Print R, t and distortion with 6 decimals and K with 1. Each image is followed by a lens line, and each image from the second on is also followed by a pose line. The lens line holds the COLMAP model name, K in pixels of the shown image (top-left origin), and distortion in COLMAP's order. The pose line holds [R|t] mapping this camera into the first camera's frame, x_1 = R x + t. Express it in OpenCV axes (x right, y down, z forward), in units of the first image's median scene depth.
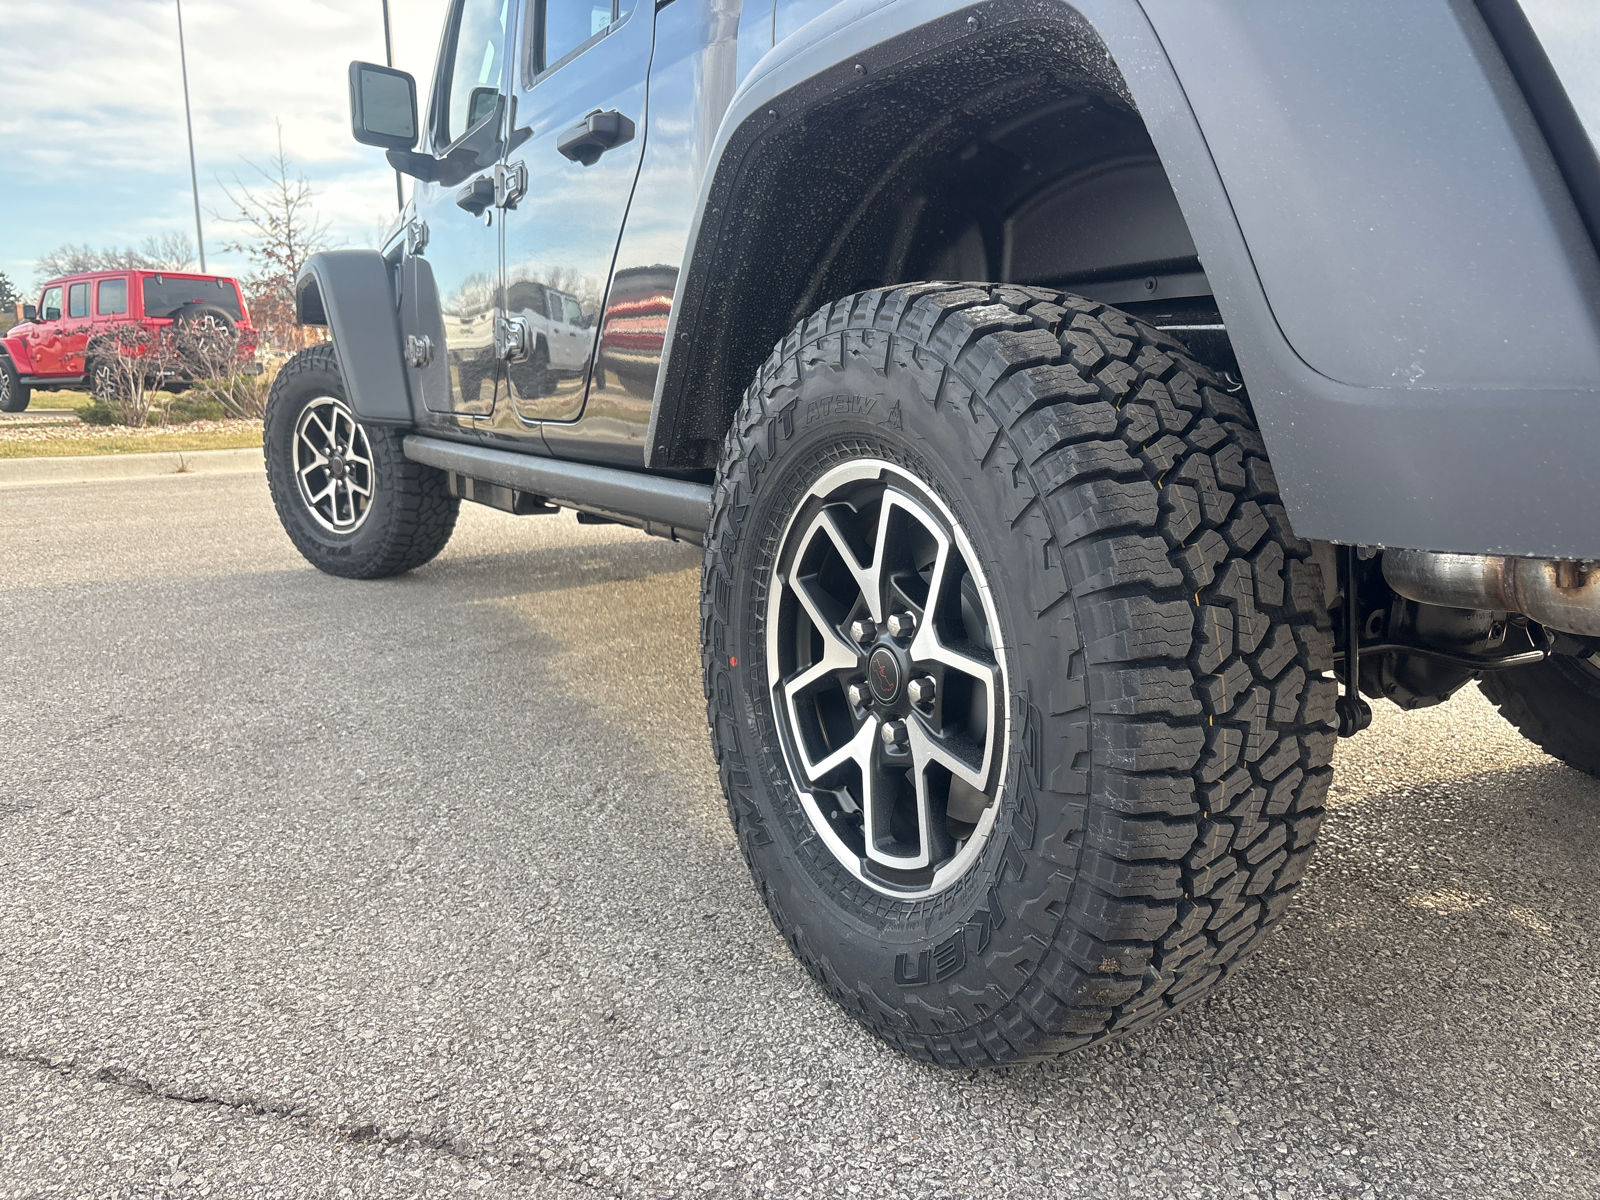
lens RADIAL K [[1221.9, 0, 801.8], [0, 1221.9, 606.1], [0, 0, 1]] dist [0.048326, -0.046758]
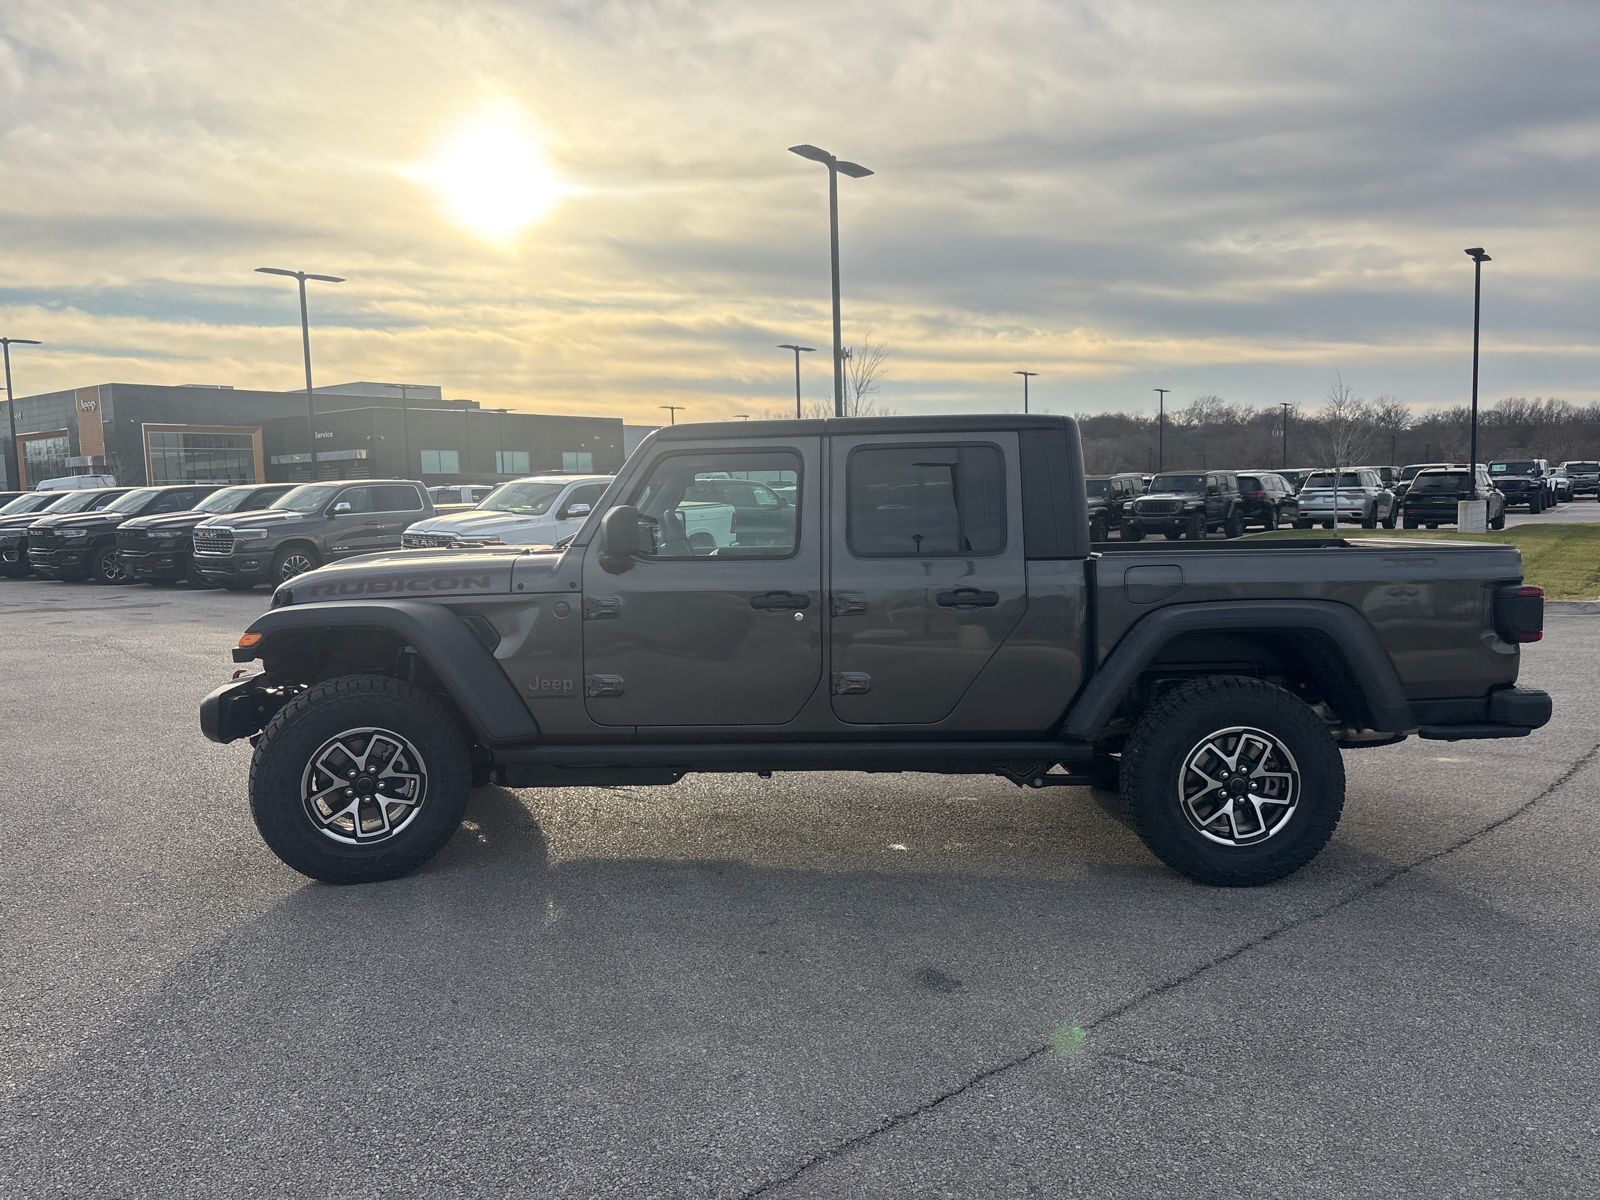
lens RADIAL K [[1221.9, 0, 809.6], [0, 1221.9, 601.4], [0, 0, 1]] dist [0.048326, -0.046758]
pose [[0.502945, -0.070180, 0.861465, -3.401259], [0.163606, 0.986409, -0.015158, -0.585631], [-0.848693, 0.148564, 0.507591, 0.152225]]
